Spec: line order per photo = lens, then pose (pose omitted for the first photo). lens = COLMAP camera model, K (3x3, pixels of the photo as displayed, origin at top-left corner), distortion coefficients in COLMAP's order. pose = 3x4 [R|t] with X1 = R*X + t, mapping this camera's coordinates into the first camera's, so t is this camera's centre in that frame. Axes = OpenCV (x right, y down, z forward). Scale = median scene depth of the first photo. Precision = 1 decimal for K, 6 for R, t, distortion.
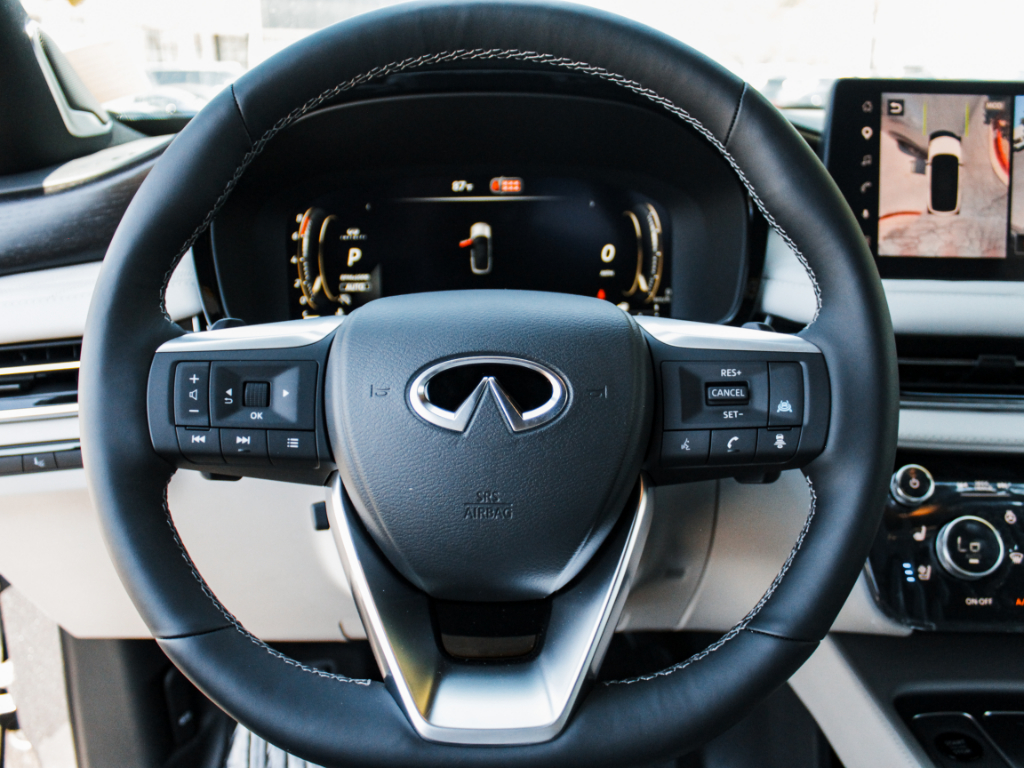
lens RADIAL K [[938.6, 0, 522.4], [0, 938.6, 392.1], [0, 0, 1]] dist [-0.113467, 0.000000]
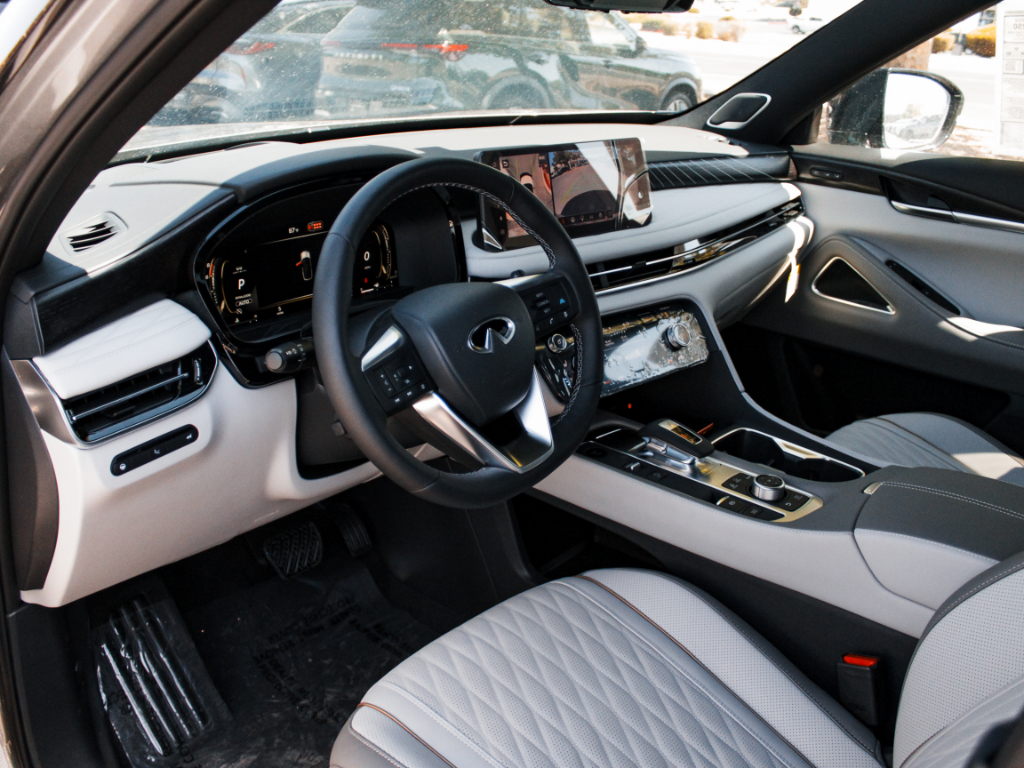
lens RADIAL K [[938.6, 0, 506.2], [0, 938.6, 383.9], [0, 0, 1]] dist [-0.113467, 0.000000]
pose [[0.711637, -0.242519, 0.659361, -1.185026], [0.192003, 0.969936, 0.149527, -0.164523], [-0.675801, 0.020190, 0.736807, -0.572137]]
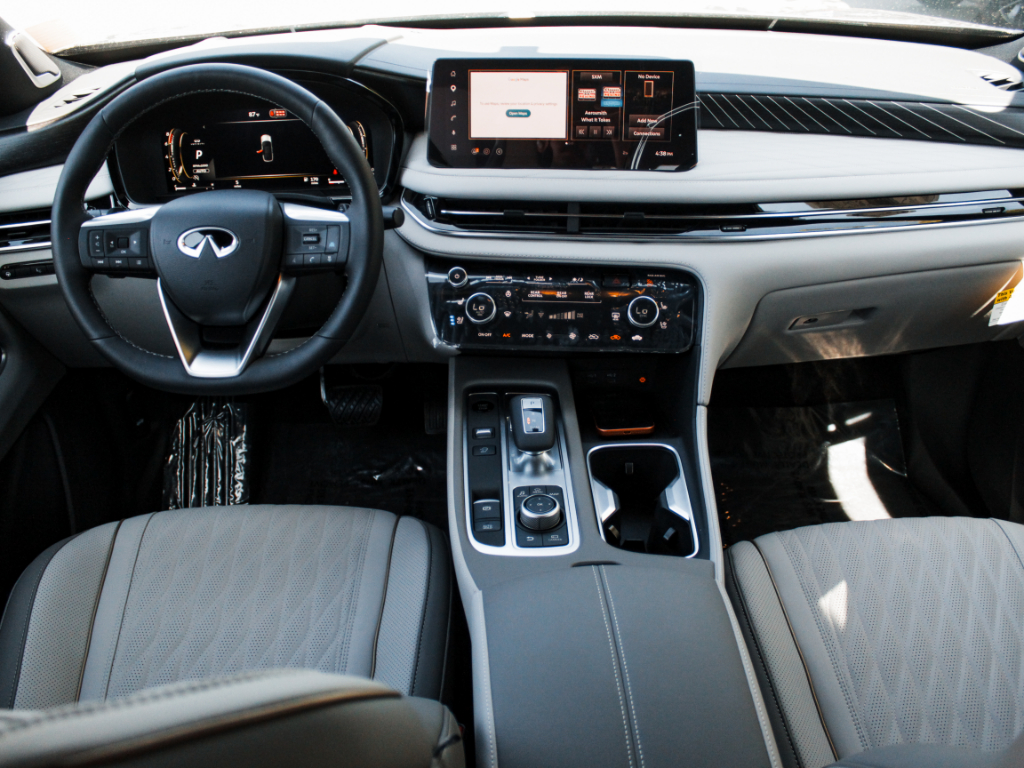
lens RADIAL K [[938.6, 0, 507.7], [0, 938.6, 383.8], [0, 0, 1]] dist [-0.113467, 0.000000]
pose [[0.999841, -0.002272, -0.017695, 0.573101], [0.005893, 0.978243, 0.207378, -0.096521], [0.016839, -0.207450, 0.978101, -1.061221]]
